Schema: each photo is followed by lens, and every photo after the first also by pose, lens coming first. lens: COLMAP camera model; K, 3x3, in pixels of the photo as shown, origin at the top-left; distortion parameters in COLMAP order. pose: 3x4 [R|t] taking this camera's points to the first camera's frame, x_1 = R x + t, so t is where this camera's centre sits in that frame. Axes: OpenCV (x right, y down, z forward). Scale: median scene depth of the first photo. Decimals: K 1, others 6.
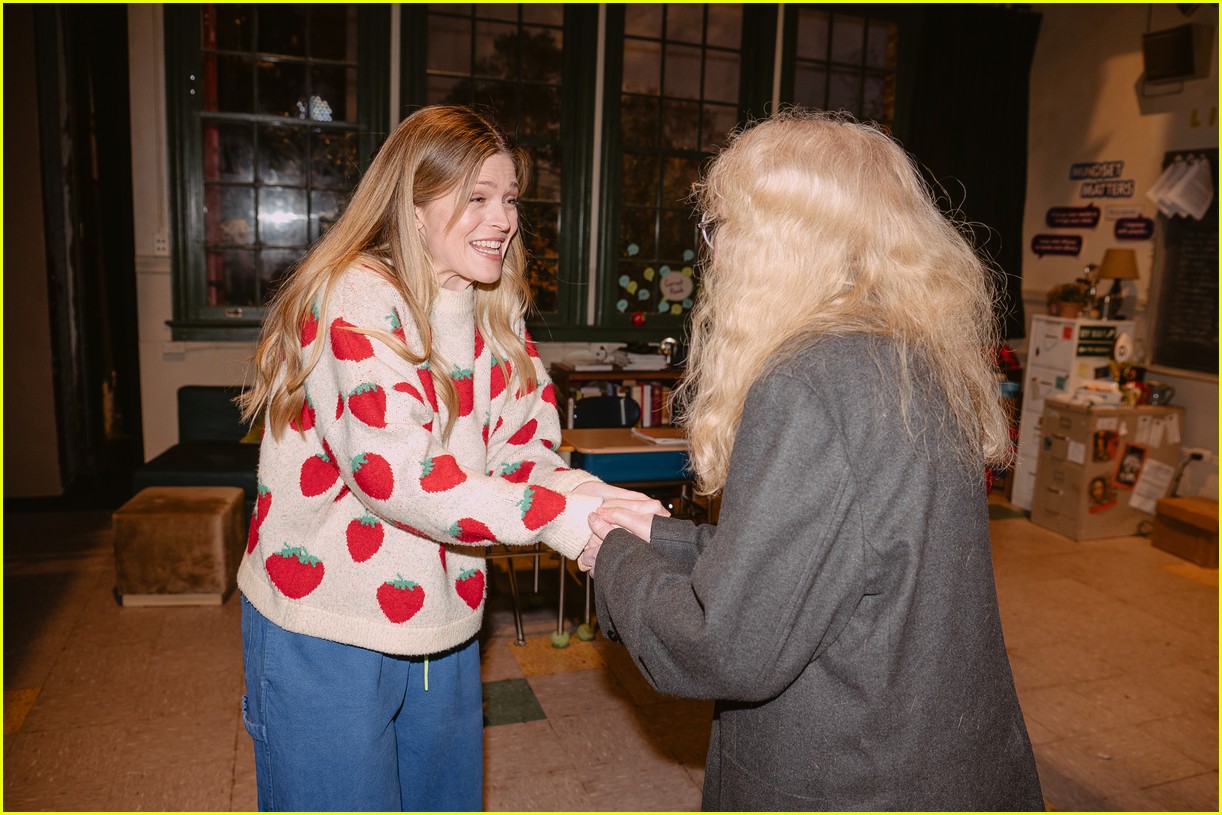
lens RADIAL K [[954.6, 0, 660.0], [0, 954.6, 410.1], [0, 0, 1]] dist [-0.059749, 0.012867]
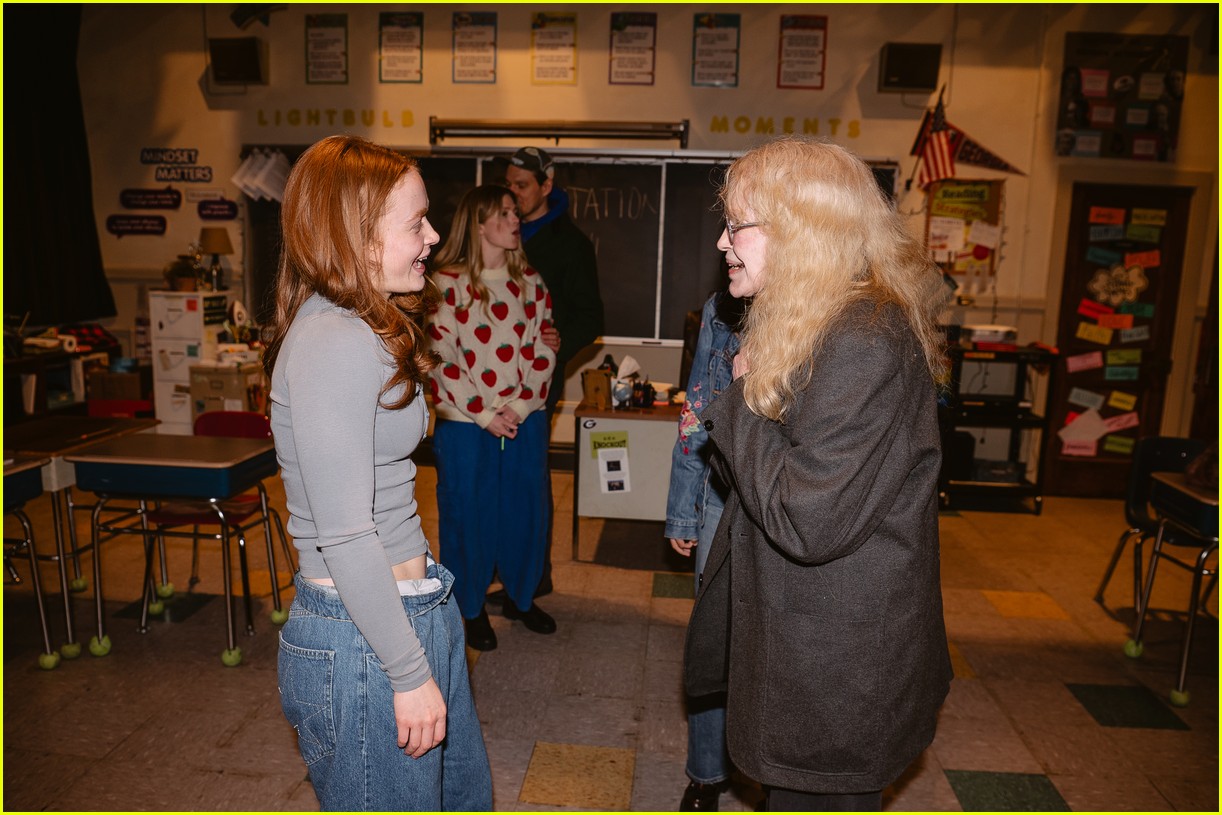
lens RADIAL K [[863.8, 0, 614.3], [0, 863.8, 416.4], [0, 0, 1]] dist [-0.064317, 0.007009]
pose [[0.441278, -0.189880, 0.877052, -0.252836], [0.142542, 0.979780, 0.140403, -0.023968], [-0.885977, 0.063060, 0.459421, 0.117501]]
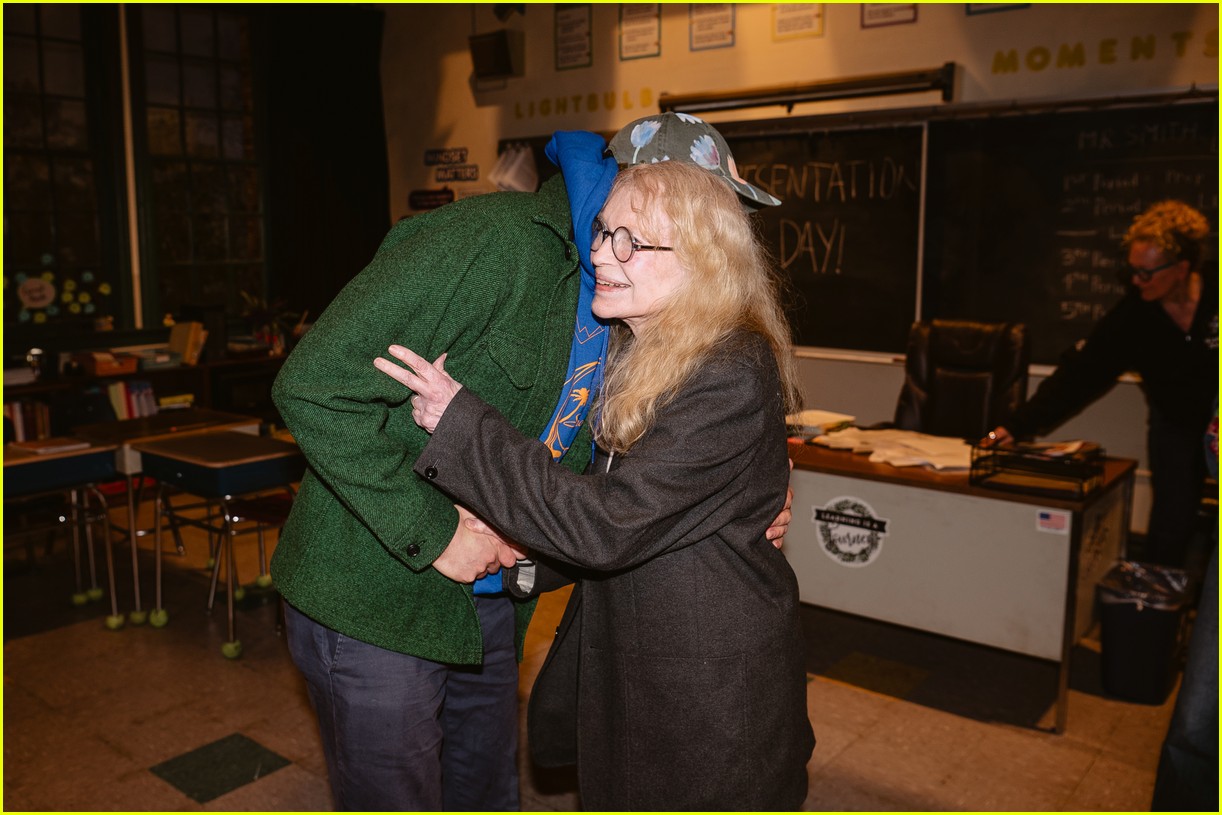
lens RADIAL K [[1052.8, 0, 575.2], [0, 1052.8, 373.5], [0, 0, 1]] dist [-0.046864, 0.017361]
pose [[0.875590, -0.113134, 0.469620, -0.009633], [0.126703, 0.991937, 0.002729, 0.013574], [-0.466142, 0.057113, 0.882864, -0.154334]]
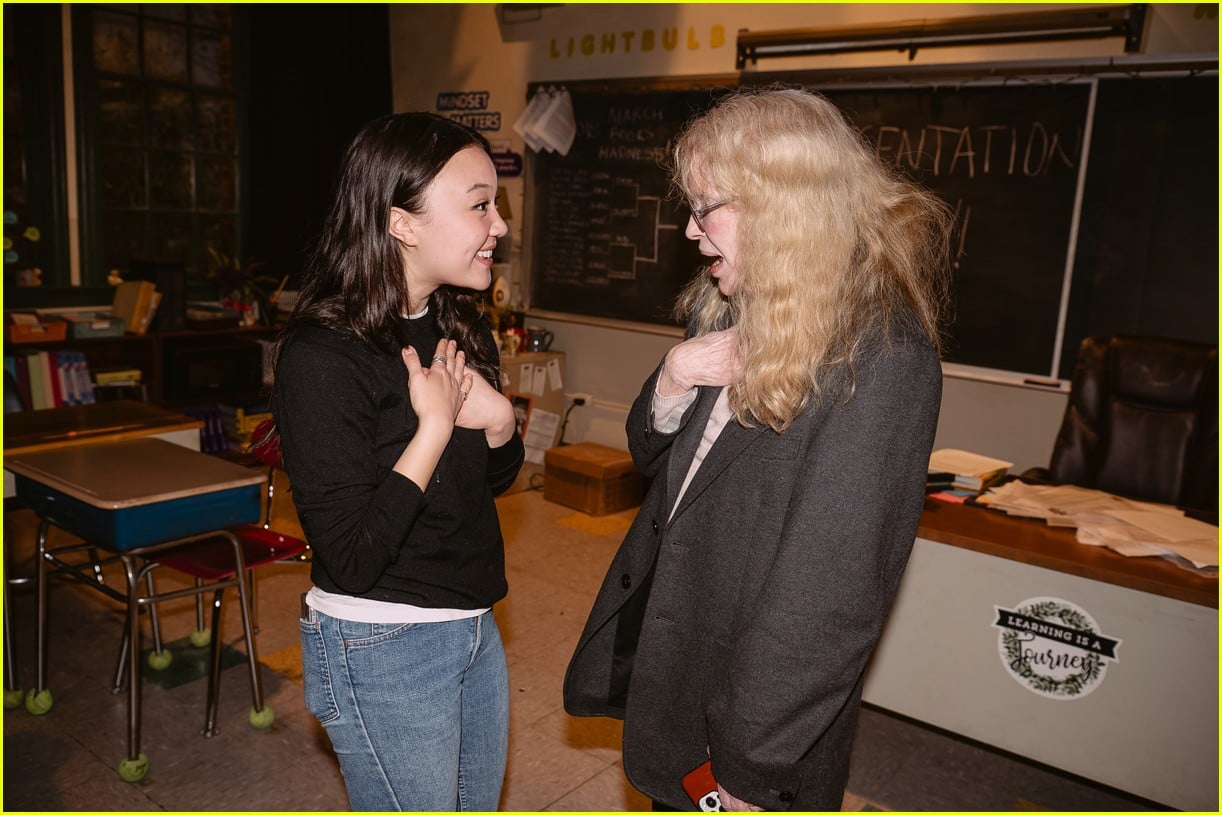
lens RADIAL K [[988.1, 0, 602.9], [0, 988.1, 402.5], [0, 0, 1]] dist [-0.055902, 0.037553]
pose [[0.858887, -0.092550, 0.503734, 0.076199], [0.071562, 0.995575, 0.060899, -0.009772], [-0.507142, -0.016258, 0.861709, 0.103026]]
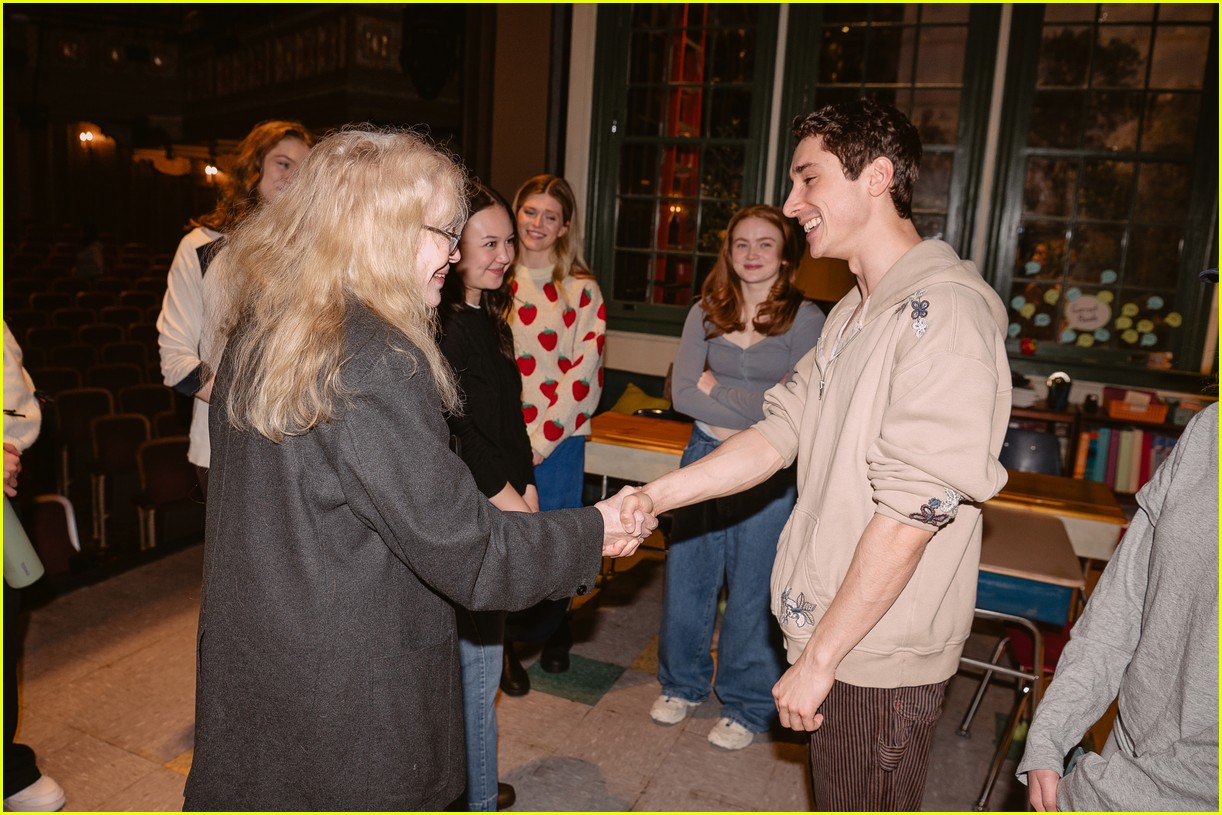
lens RADIAL K [[988.5, 0, 556.7], [0, 988.5, 371.5], [0, 0, 1]] dist [-0.077924, -0.000454]
pose [[0.684545, 0.101097, -0.721926, 0.349688], [-0.149715, 0.988723, -0.003504, -0.007693], [0.713431, 0.110481, 0.691961, 0.102300]]
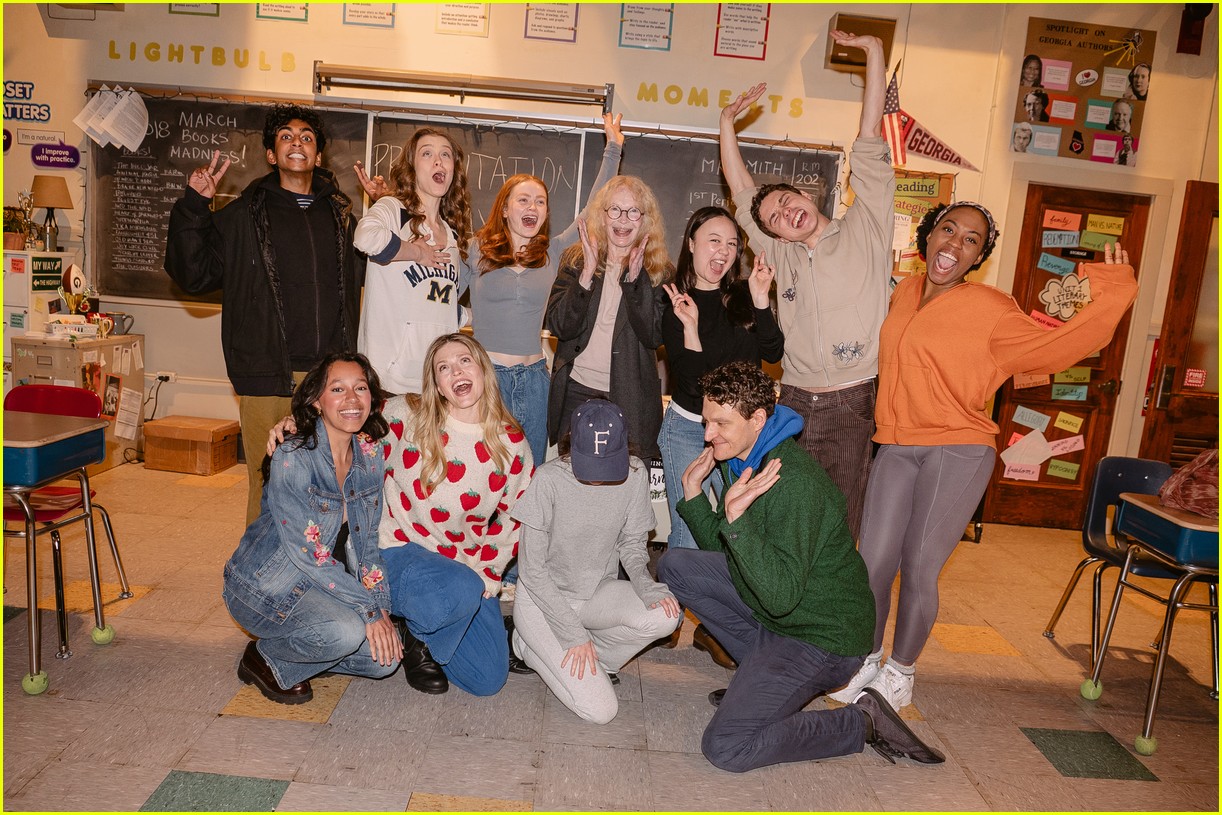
lens RADIAL K [[932.2, 0, 601.0], [0, 932.2, 441.4], [0, 0, 1]] dist [-0.064853, 0.008579]
pose [[0.361614, -0.183274, 0.914137, -0.212007], [0.091558, 0.982730, 0.160807, -0.002813], [-0.927821, 0.025547, 0.372149, 0.146167]]
